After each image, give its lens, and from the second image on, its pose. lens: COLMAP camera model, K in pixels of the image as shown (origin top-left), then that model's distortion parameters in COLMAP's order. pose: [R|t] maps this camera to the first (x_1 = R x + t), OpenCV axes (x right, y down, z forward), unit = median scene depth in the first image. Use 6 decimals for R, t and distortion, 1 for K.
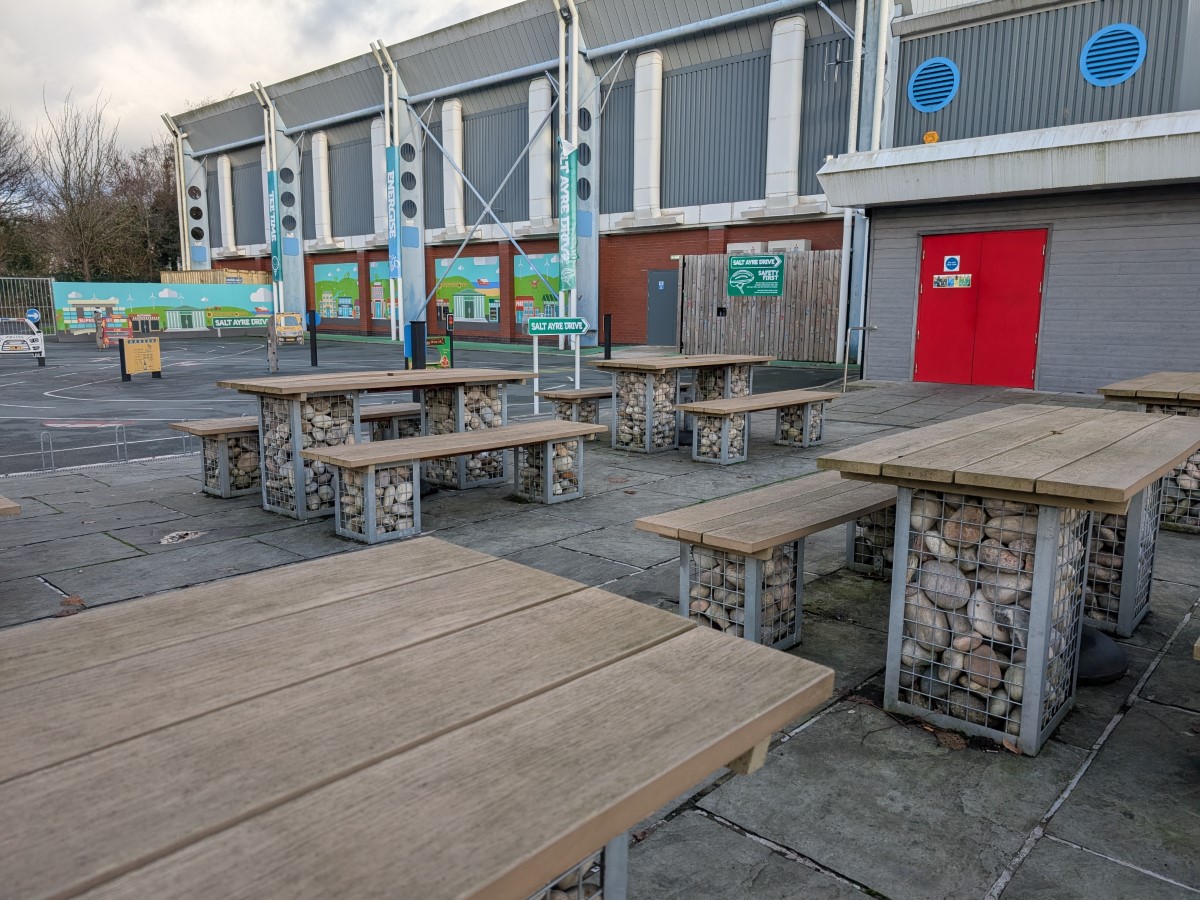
lens RADIAL K [[858.4, 0, 600.0], [0, 858.4, 450.0], [0, 0, 1]] dist [0.008856, -0.006357]
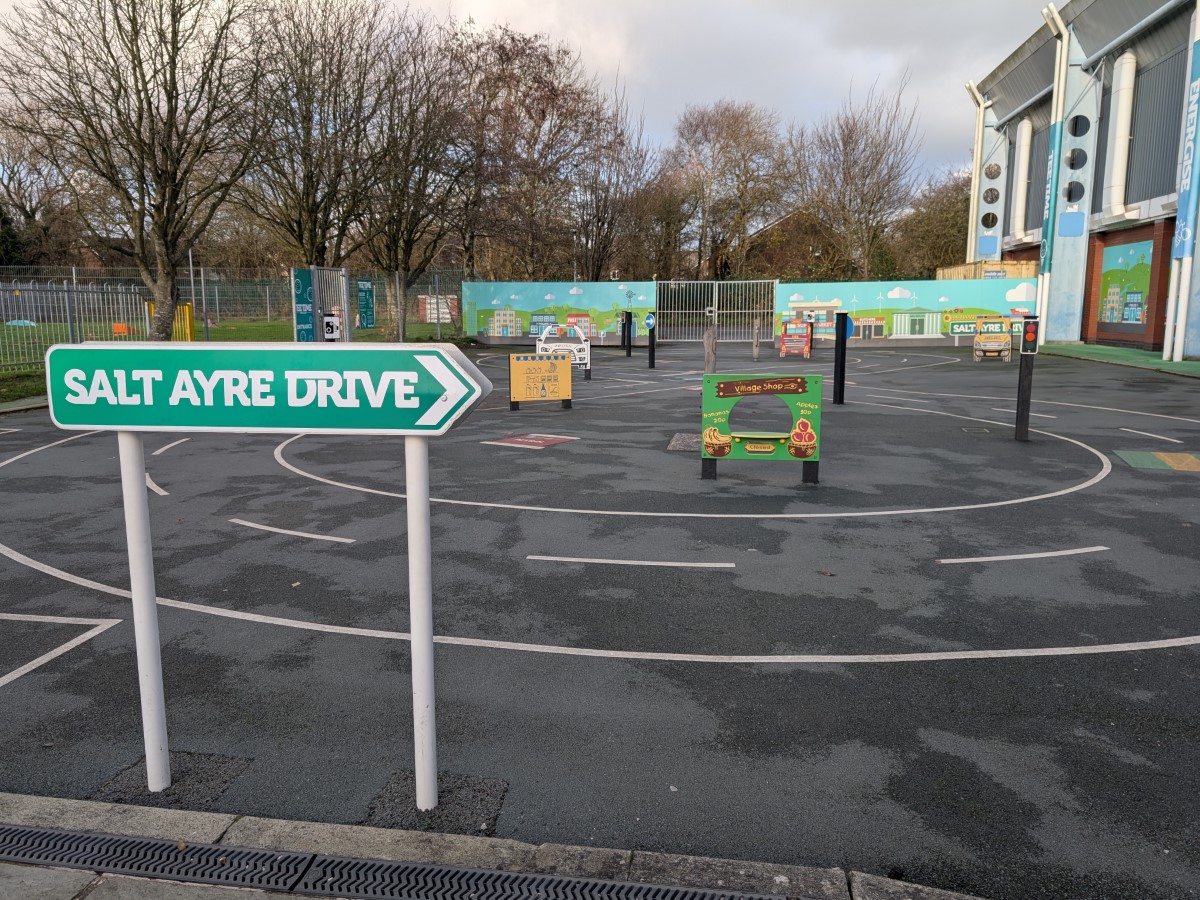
lens RADIAL K [[859.9, 0, 602.5], [0, 859.9, 465.0], [0, 0, 1]] dist [-0.015339, -0.000798]
pose [[0.550350, 0.137318, -0.823564, 0.055016], [-0.125002, 0.988817, 0.081338, -0.051880], [0.825523, 0.058183, 0.561361, 0.324244]]
